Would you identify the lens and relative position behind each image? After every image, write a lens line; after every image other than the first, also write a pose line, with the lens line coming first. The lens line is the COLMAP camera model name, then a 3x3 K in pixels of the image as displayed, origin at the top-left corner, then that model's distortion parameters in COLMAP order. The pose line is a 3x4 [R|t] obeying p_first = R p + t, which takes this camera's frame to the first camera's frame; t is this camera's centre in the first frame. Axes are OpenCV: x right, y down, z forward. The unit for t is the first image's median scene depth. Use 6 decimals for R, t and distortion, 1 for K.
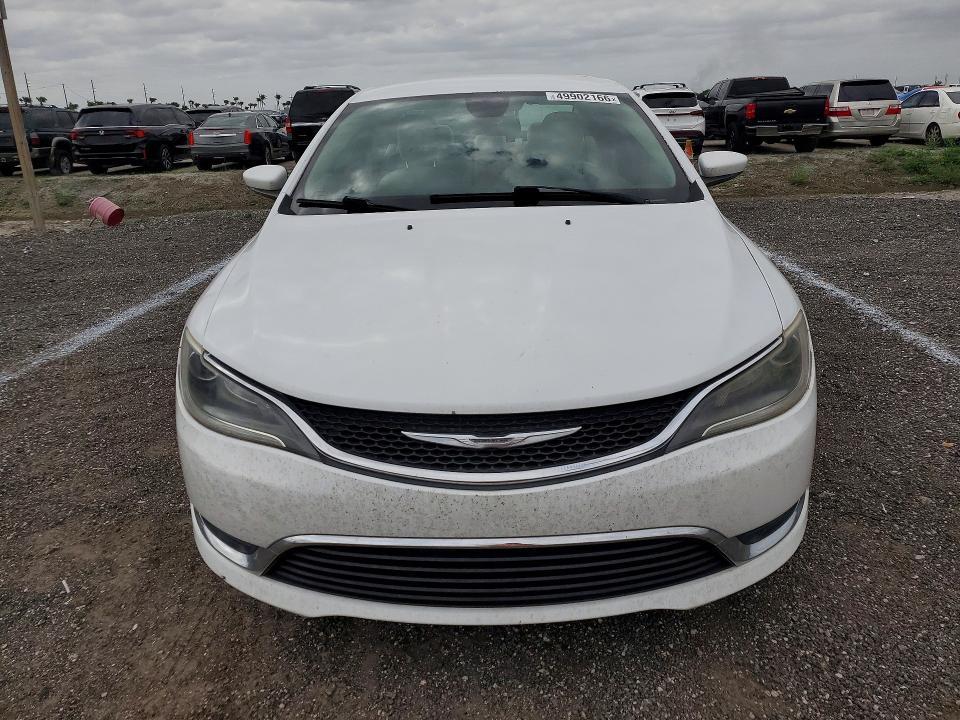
lens RADIAL K [[734.3, 0, 480.9], [0, 734.3, 360.8], [0, 0, 1]] dist [0.010060, 0.013521]
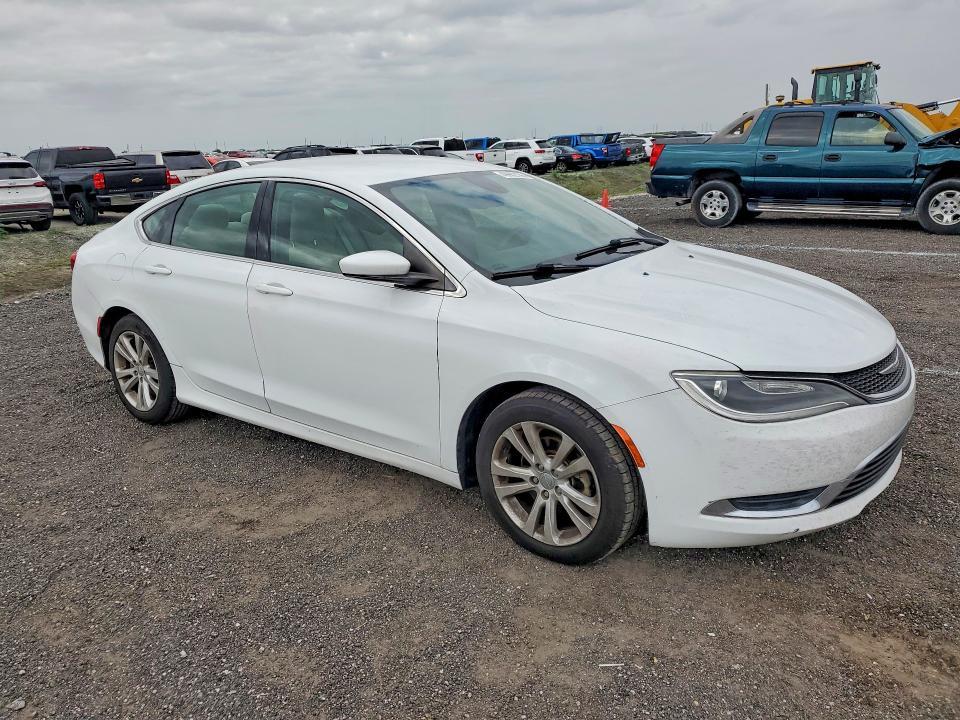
lens RADIAL K [[734.3, 0, 480.4], [0, 734.3, 359.7], [0, 0, 1]] dist [0.010060, 0.013521]
pose [[0.592125, -0.218052, 0.775784, -1.529964], [0.283178, 0.957601, 0.053018, -0.213462], [-0.754452, 0.188292, 0.628767, 0.497318]]
